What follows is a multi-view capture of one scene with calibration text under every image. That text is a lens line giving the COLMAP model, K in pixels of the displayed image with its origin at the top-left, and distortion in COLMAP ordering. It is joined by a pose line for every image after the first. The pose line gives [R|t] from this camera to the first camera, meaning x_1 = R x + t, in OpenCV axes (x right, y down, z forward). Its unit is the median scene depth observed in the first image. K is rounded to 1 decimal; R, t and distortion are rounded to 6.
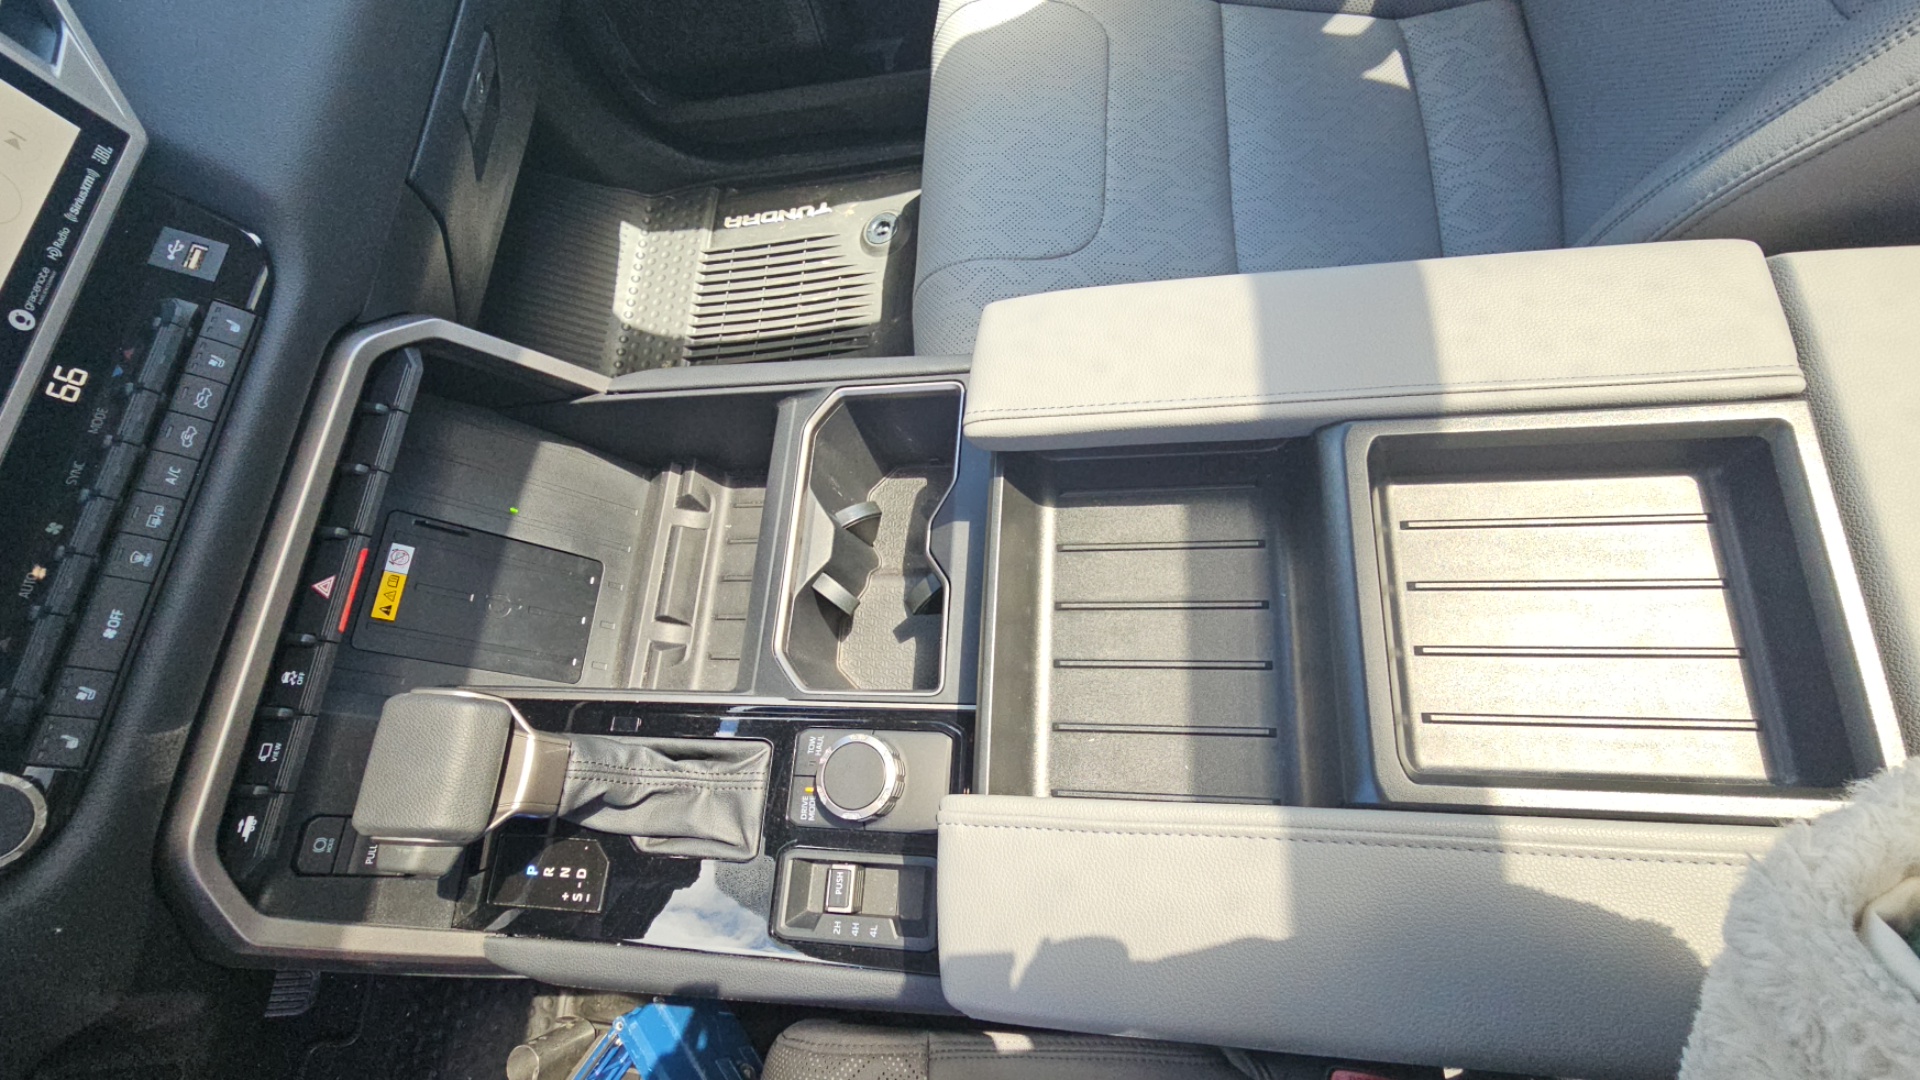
lens RADIAL K [[857.8, 0, 981.9], [0, 857.8, 541.3], [0, 0, 1]] dist [0.008970, -0.007262]
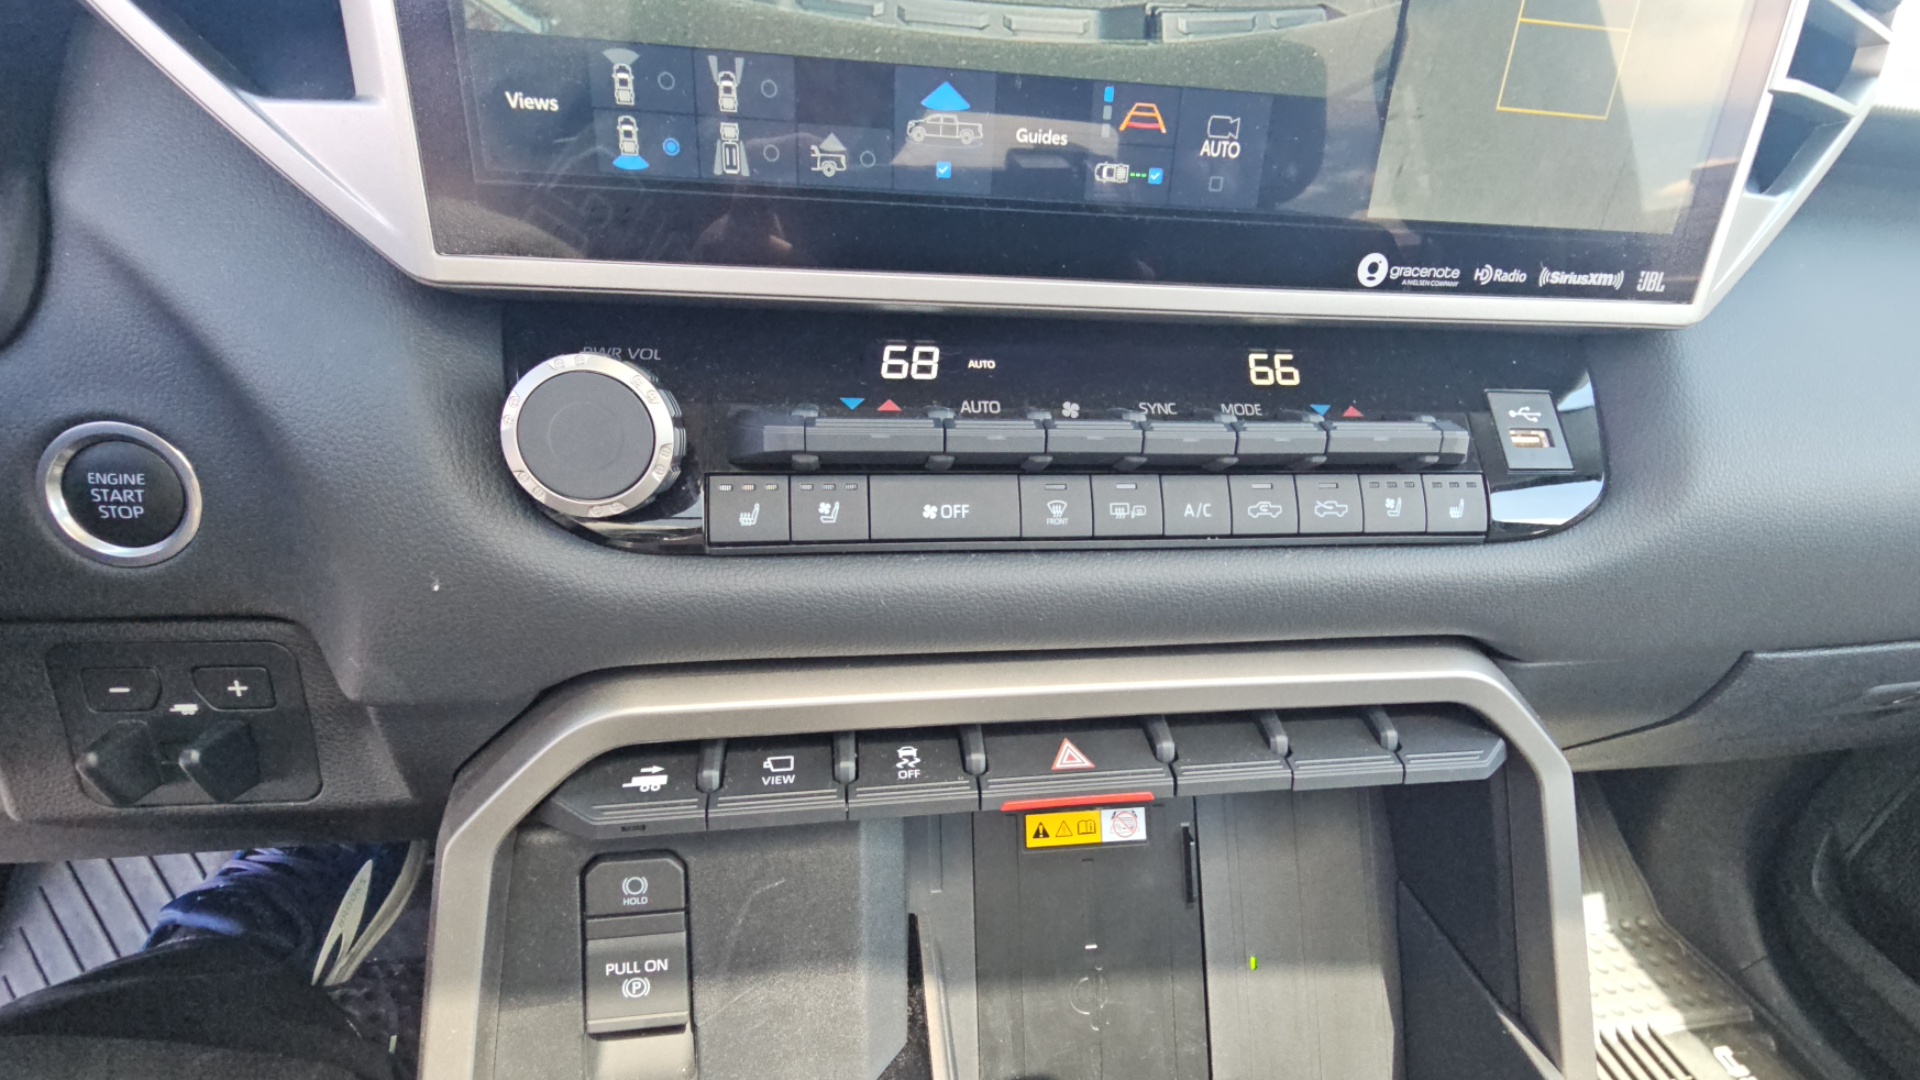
lens RADIAL K [[857.8, 0, 981.5], [0, 857.8, 544.3], [0, 0, 1]] dist [0.008970, -0.007262]
pose [[0.186457, 0.643756, -0.742167, -0.450539], [-0.954169, 0.298644, 0.019324, 0.056249], [0.234084, 0.704550, 0.669936, 0.513951]]
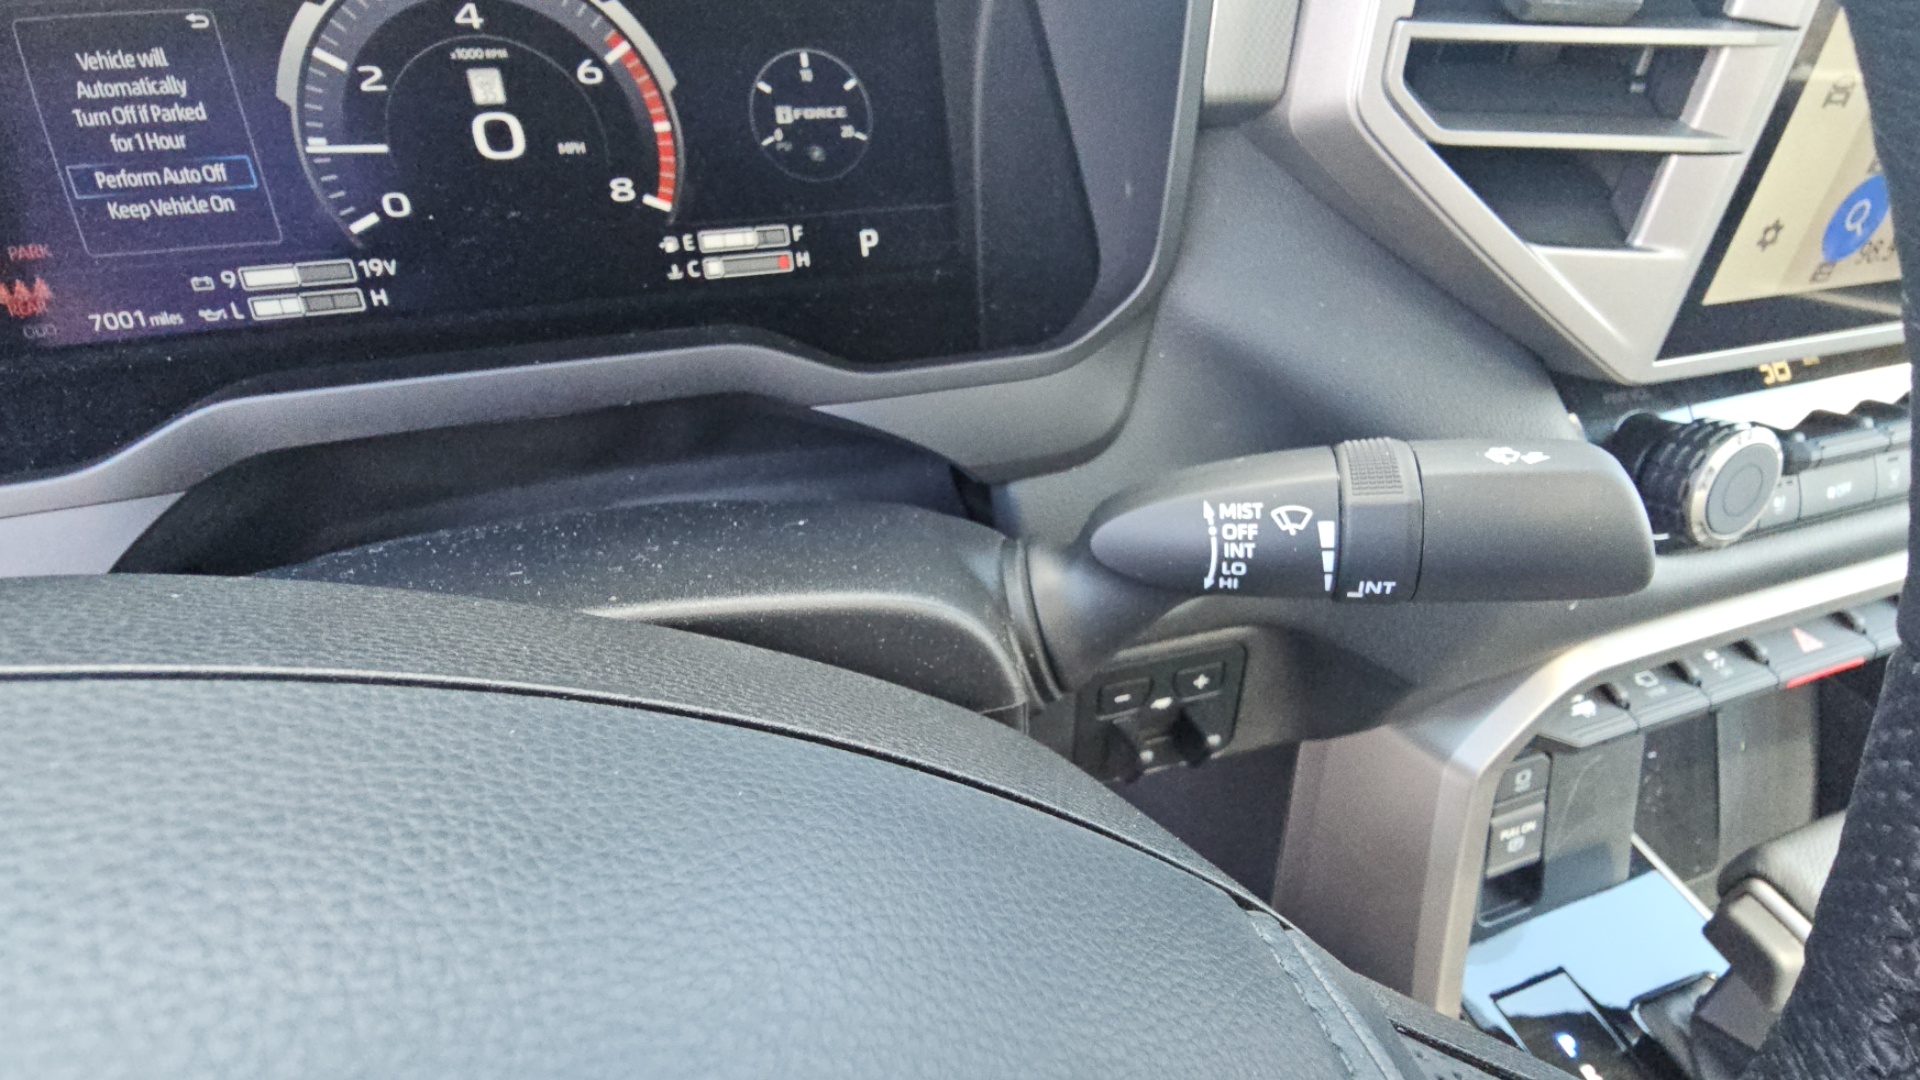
lens RADIAL K [[857.8, 0, 973.2], [0, 857.8, 544.7], [0, 0, 1]] dist [0.008970, -0.007262]
pose [[0.353100, 0.761402, -0.543679, -0.685106], [-0.913090, 0.407118, -0.022865, 0.733328], [0.203932, 0.504501, 0.838982, 0.152234]]
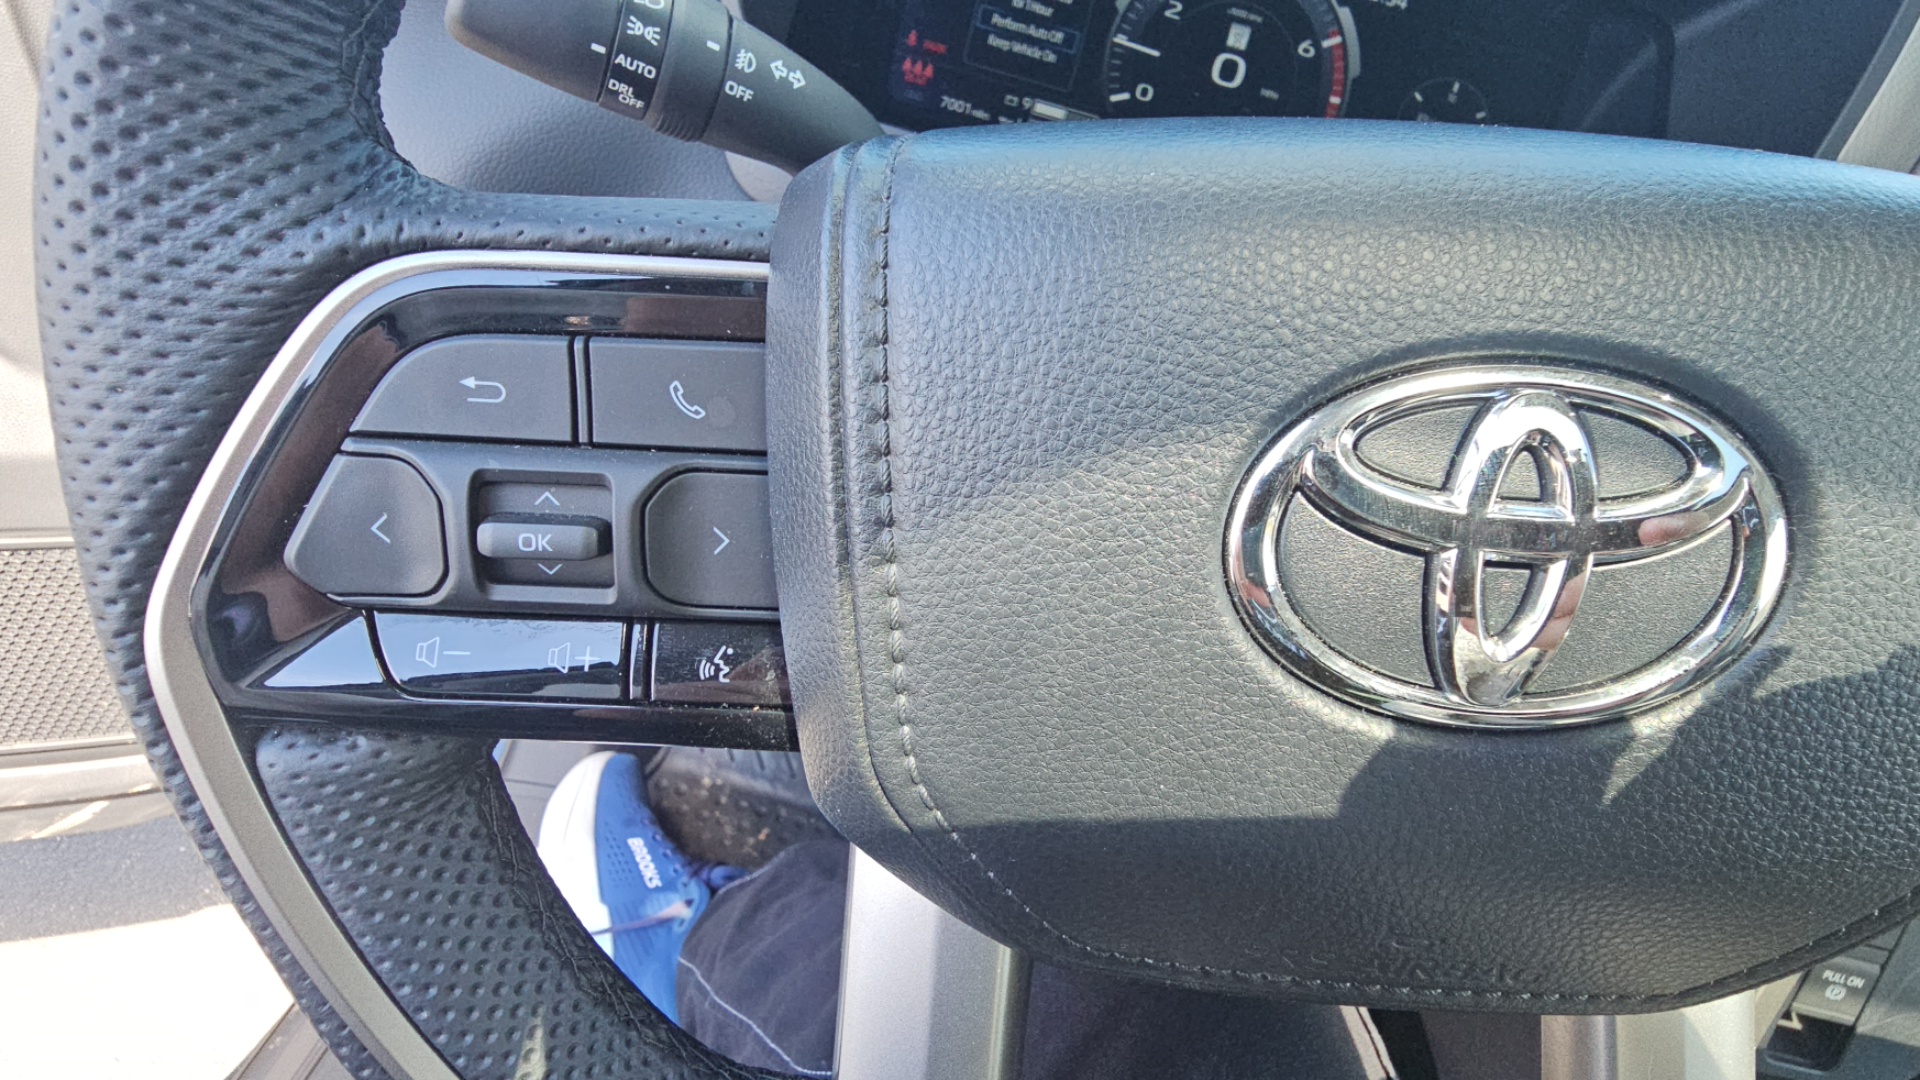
lens RADIAL K [[857.8, 0, 978.0], [0, 857.8, 542.8], [0, 0, 1]] dist [0.008970, -0.007262]
pose [[-0.116103, 0.733998, -0.669155, -0.419361], [-0.984359, 0.004843, 0.176105, 0.995768], [0.132501, 0.679135, 0.721955, 0.118572]]
